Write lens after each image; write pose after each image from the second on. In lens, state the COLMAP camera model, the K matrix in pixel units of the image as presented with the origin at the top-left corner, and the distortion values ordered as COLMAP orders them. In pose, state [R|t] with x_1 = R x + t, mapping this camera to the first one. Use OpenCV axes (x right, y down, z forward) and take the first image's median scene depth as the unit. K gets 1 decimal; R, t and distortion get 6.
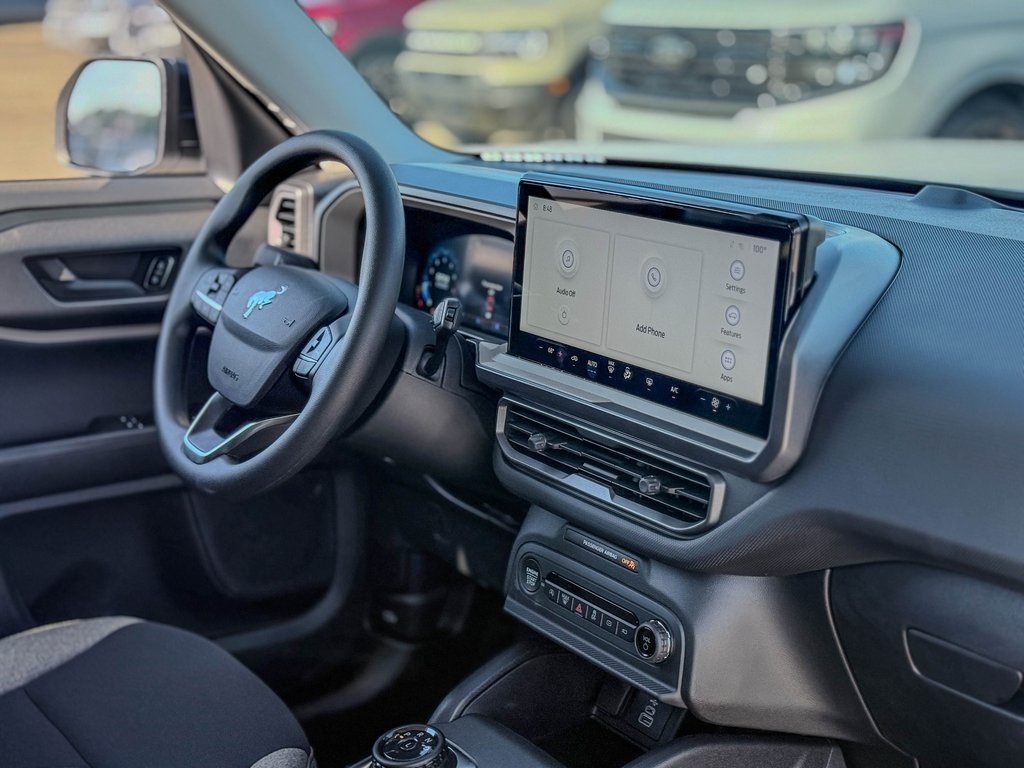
lens RADIAL K [[1466.9, 0, 509.3], [0, 1466.9, 385.0], [0, 0, 1]] dist [0.111753, 0.000000]
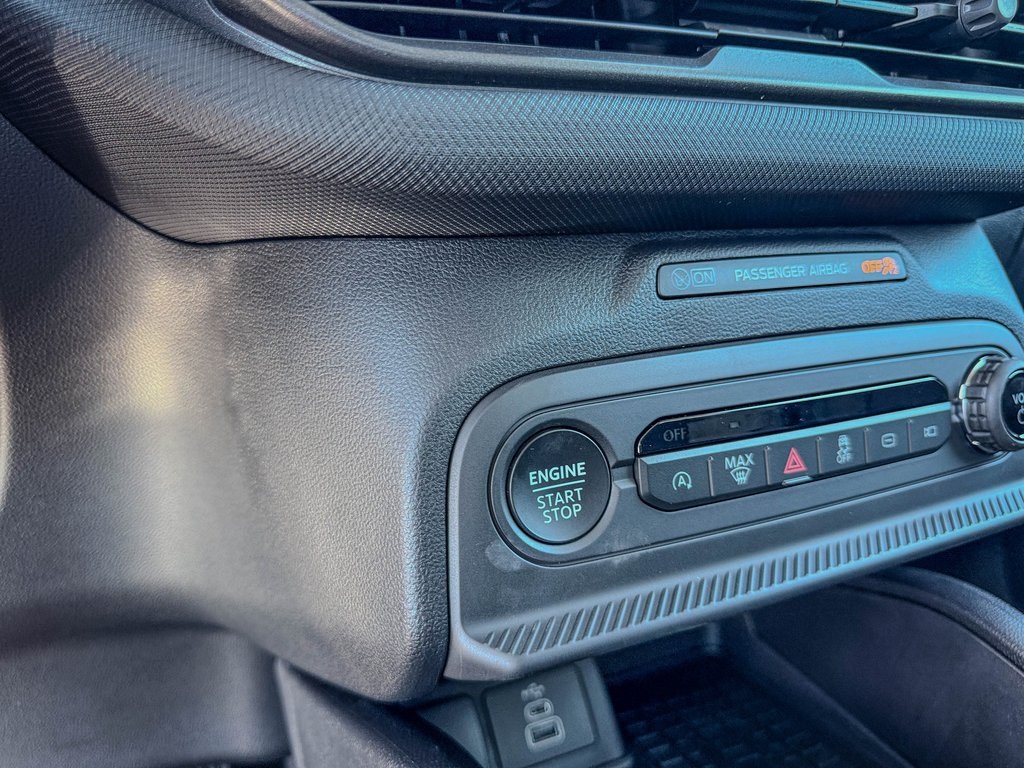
lens RADIAL K [[737.7, 0, 510.2], [0, 737.7, 384.0], [0, 0, 1]] dist [0.041146, -0.064143]
pose [[0.183995, -0.205387, 0.961229, -0.120946], [0.278065, 0.948854, 0.149517, 0.091402], [-0.942776, 0.239774, 0.231695, 1.010810]]
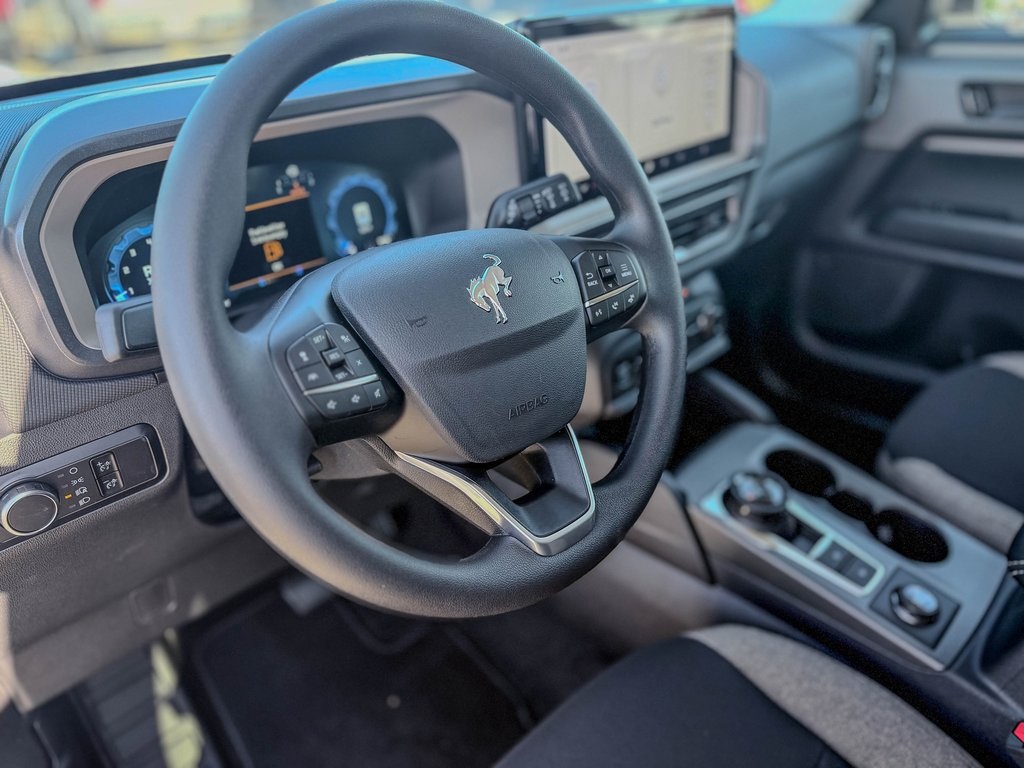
lens RADIAL K [[737.7, 0, 507.4], [0, 737.7, 386.0], [0, 0, 1]] dist [0.041146, -0.064143]
pose [[-0.158420, -0.478239, 0.863823, -0.519754], [0.294904, 0.812019, 0.503643, -0.202736], [-0.942303, 0.334532, 0.012394, 1.131138]]
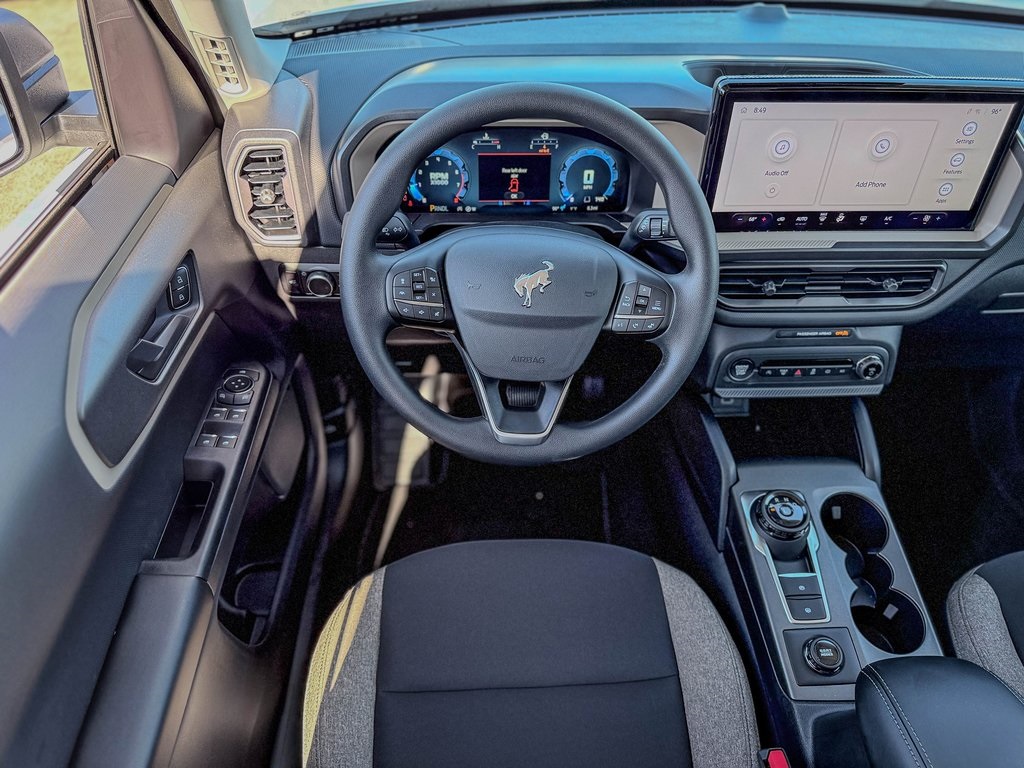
lens RADIAL K [[737.7, 0, 508.7], [0, 737.7, 389.1], [0, 0, 1]] dist [0.041146, -0.064143]
pose [[0.540385, -0.560939, 0.627162, -0.604020], [0.197633, 0.809127, 0.553403, -0.318351], [-0.817878, -0.175103, 0.548100, 0.815091]]
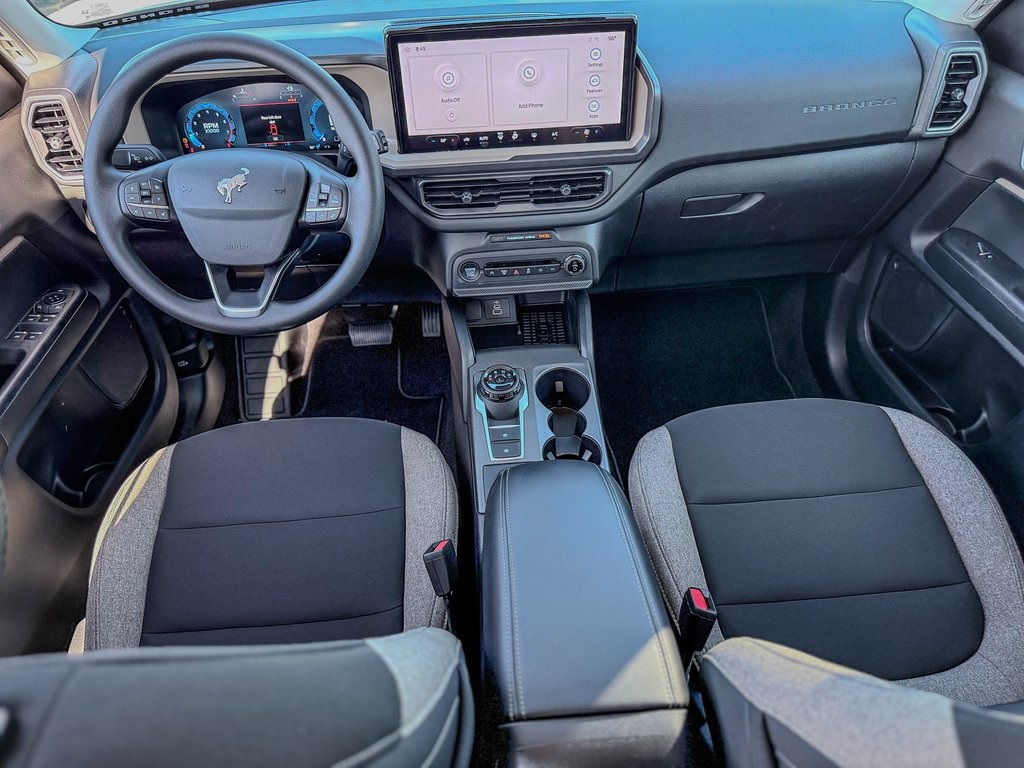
lens RADIAL K [[737.7, 0, 509.7], [0, 737.7, 397.9], [0, 0, 1]] dist [0.041146, -0.064143]
pose [[0.526861, -0.575634, 0.625351, -0.632406], [0.251181, 0.808335, 0.532450, -0.219220], [-0.811989, -0.123451, 0.570468, 0.448933]]
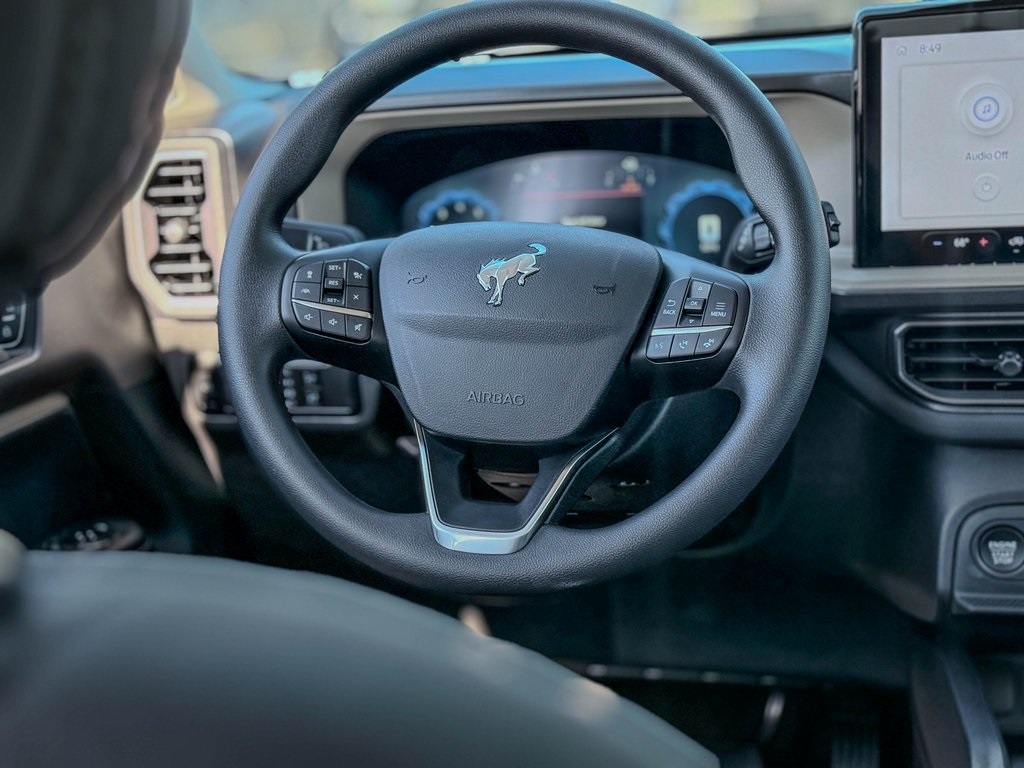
lens RADIAL K [[1628.1, 0, 511.4], [0, 1628.1, 385.1], [0, 0, 1]] dist [0.093346, 0.000000]
pose [[0.737163, -0.223268, 0.637763, -0.692178], [0.239494, 0.968892, 0.062368, -0.061052], [-0.631849, 0.106765, 0.767703, 0.540260]]
